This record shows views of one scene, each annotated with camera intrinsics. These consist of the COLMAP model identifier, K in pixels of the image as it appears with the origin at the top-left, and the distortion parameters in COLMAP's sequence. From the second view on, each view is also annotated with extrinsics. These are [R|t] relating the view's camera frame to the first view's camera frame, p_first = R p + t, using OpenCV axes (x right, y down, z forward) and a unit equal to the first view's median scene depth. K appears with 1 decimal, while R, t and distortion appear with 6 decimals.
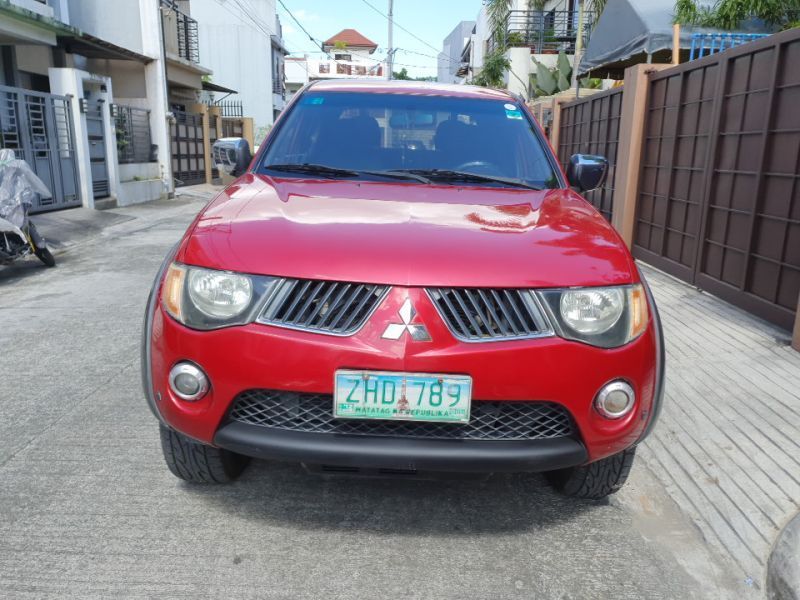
lens RADIAL K [[616.6, 0, 415.3], [0, 616.6, 293.8], [0, 0, 1]] dist [0.017224, 0.001942]
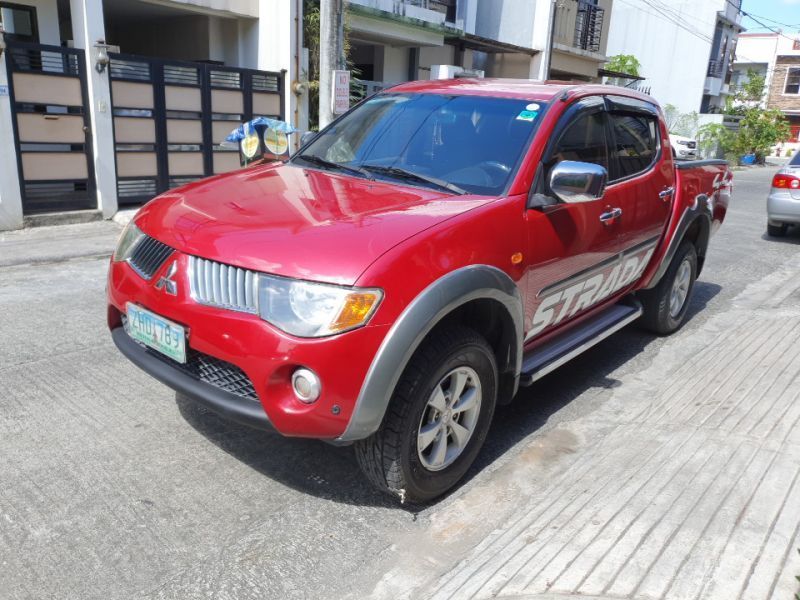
lens RADIAL K [[620.9, 0, 400.0], [0, 620.9, 300.0], [0, 0, 1]] dist [0.013036, 0.002291]
pose [[0.763537, 0.195499, -0.615460, 0.752792], [-0.177437, 0.979903, 0.091135, -0.074698], [0.620908, 0.039620, 0.782882, 0.163958]]
